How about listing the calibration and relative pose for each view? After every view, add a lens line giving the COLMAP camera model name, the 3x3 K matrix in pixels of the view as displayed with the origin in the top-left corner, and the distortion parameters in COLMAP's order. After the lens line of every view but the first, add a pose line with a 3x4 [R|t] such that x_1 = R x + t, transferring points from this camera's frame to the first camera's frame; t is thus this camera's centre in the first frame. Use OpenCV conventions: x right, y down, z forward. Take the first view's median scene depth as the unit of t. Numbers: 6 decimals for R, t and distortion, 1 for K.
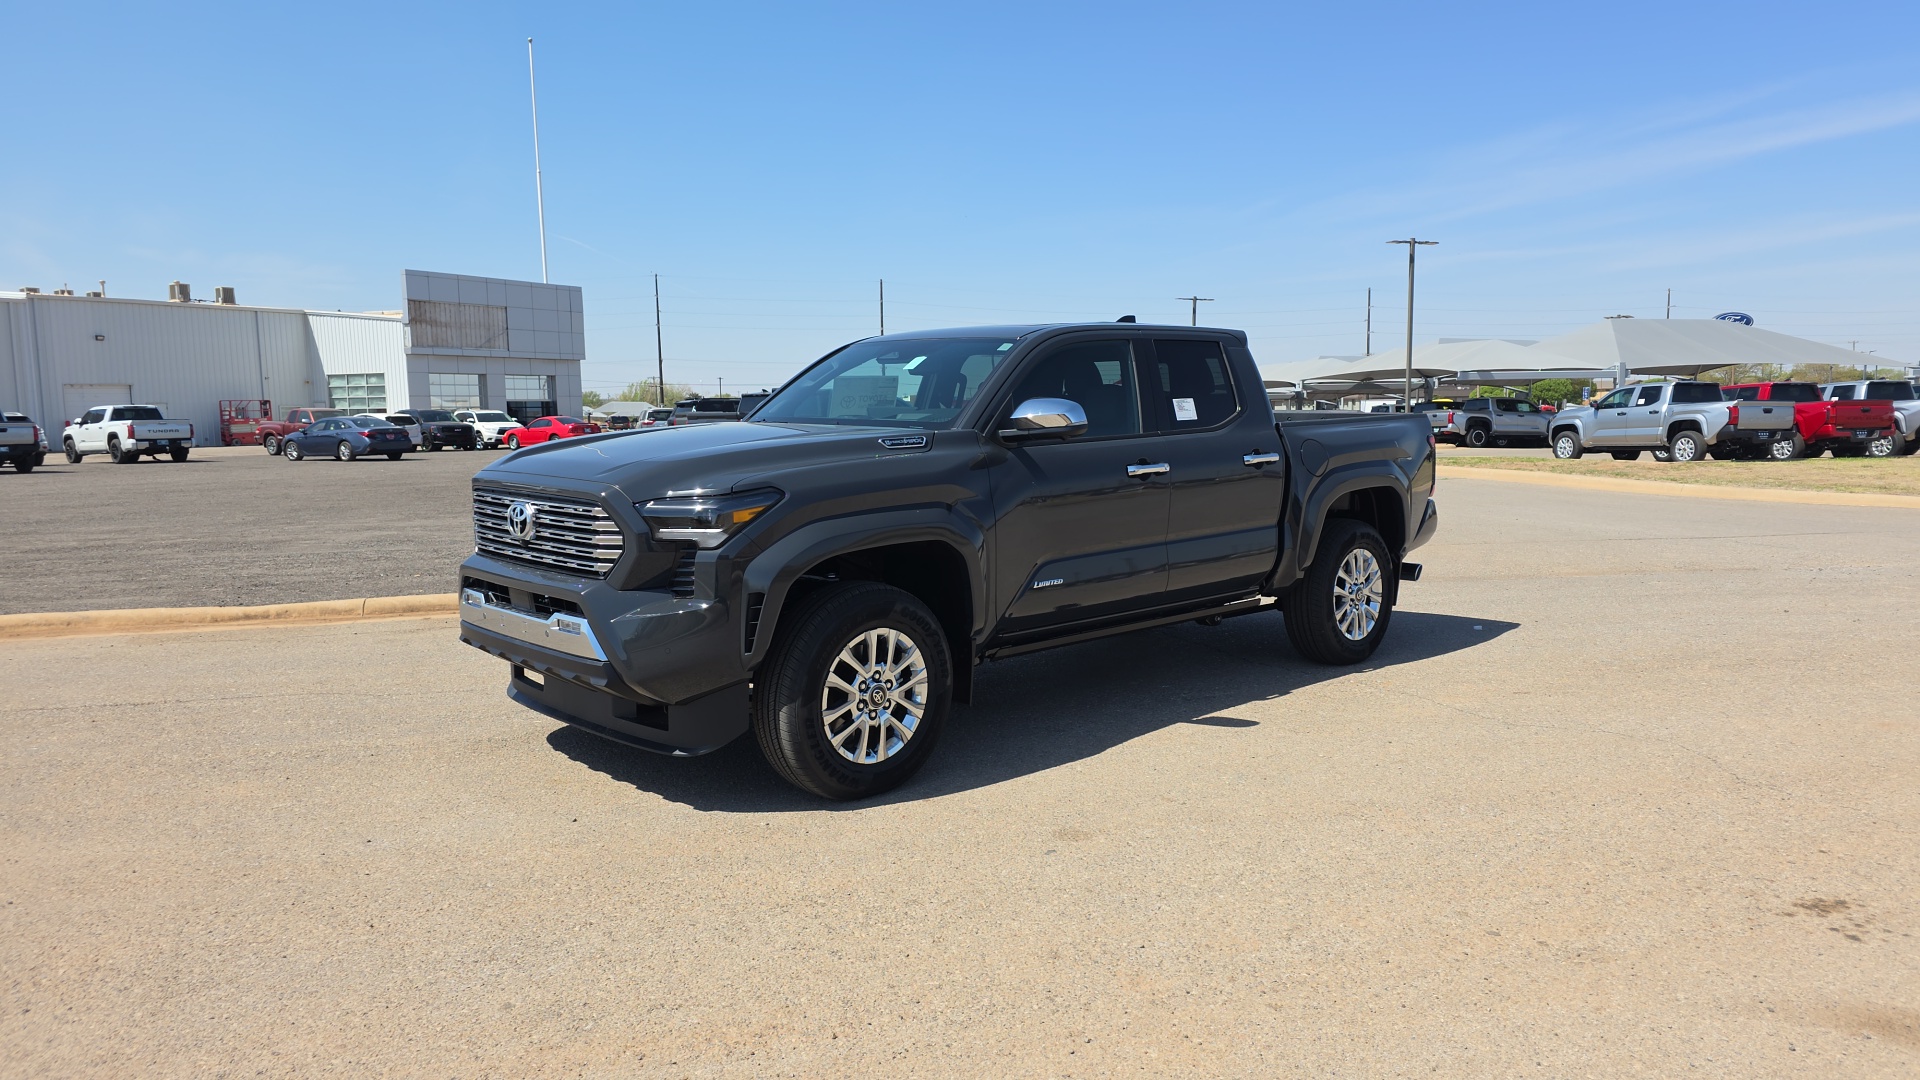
lens RADIAL K [[1297.9, 0, 940.4], [0, 1297.9, 549.0], [0, 0, 1]] dist [0.048339, -0.053115]
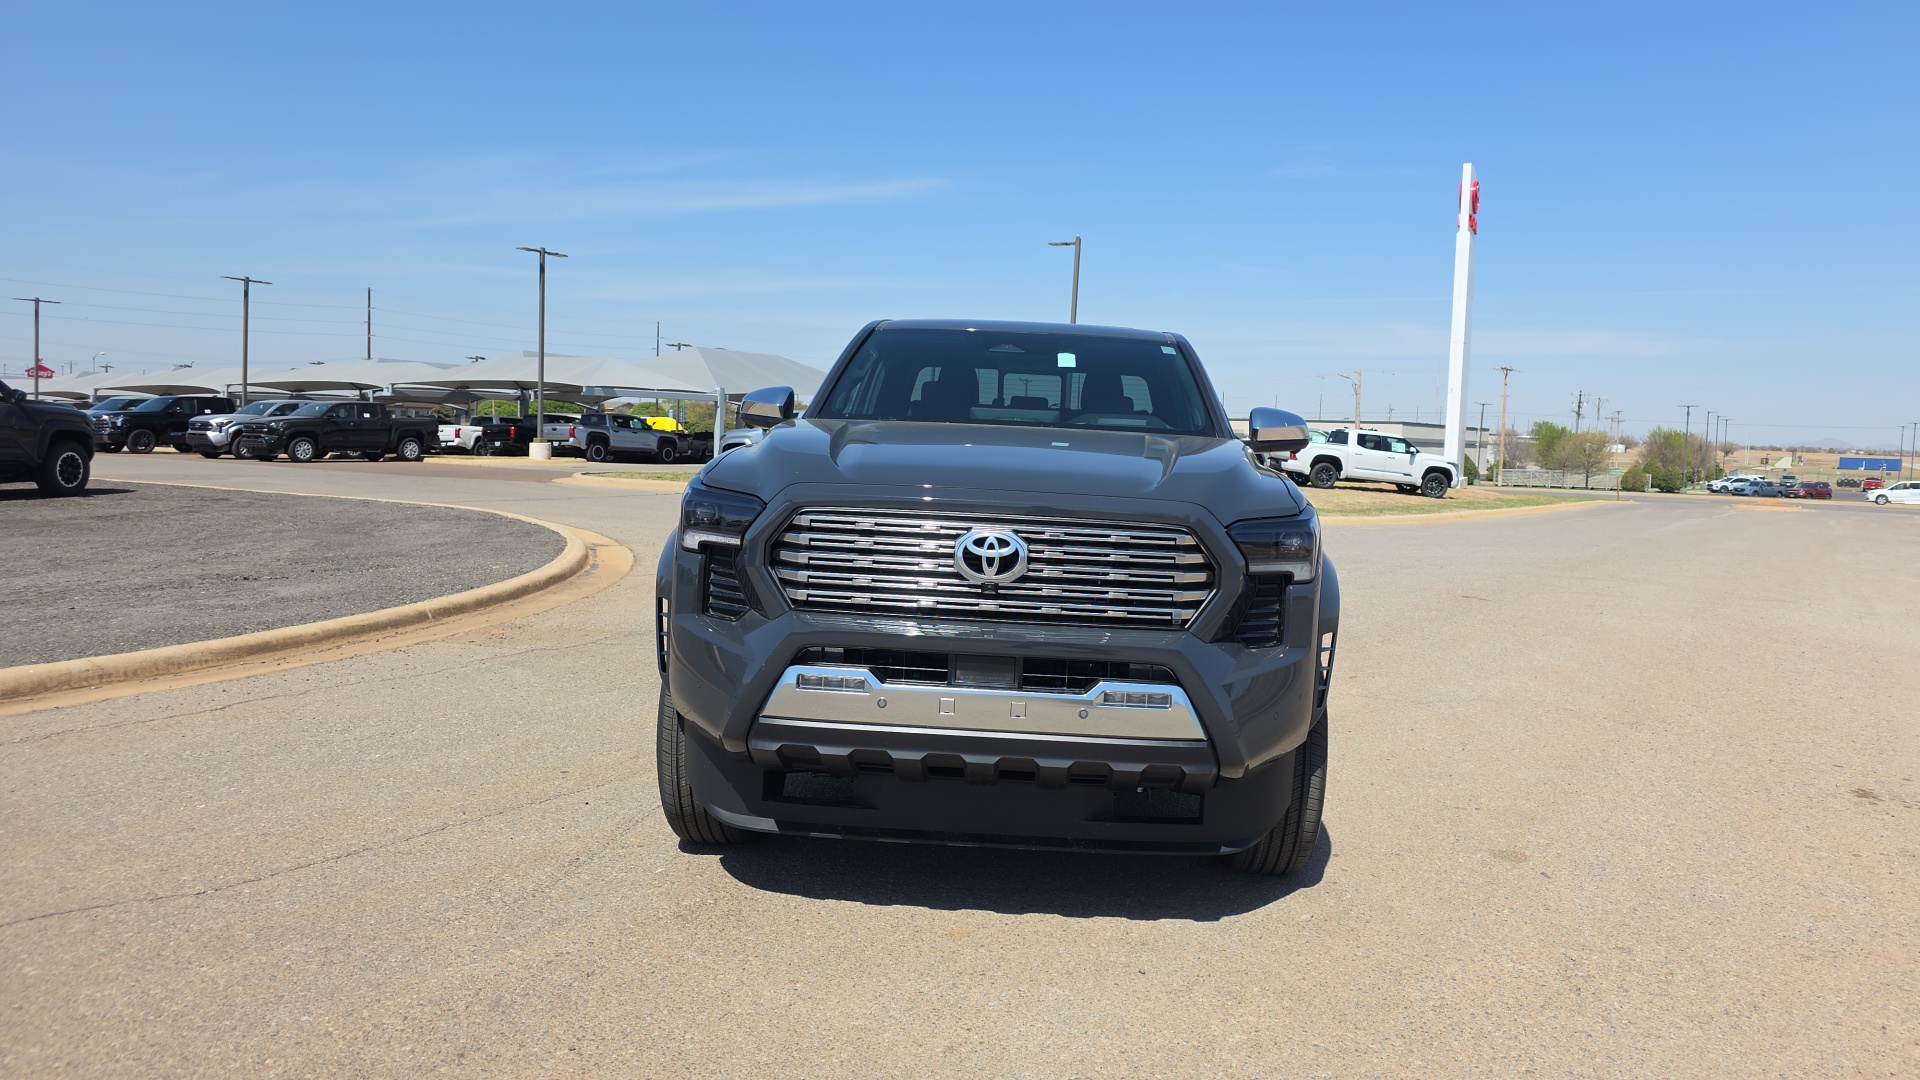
lens RADIAL K [[1301.5, 0, 1023.5], [0, 1301.5, 539.7], [0, 0, 1]] dist [0.055062, -0.063428]
pose [[0.704709, -0.022660, 0.709135, -0.187799], [0.035193, 0.999376, -0.003039, -0.006451], [-0.708623, 0.027098, 0.705066, 0.121016]]
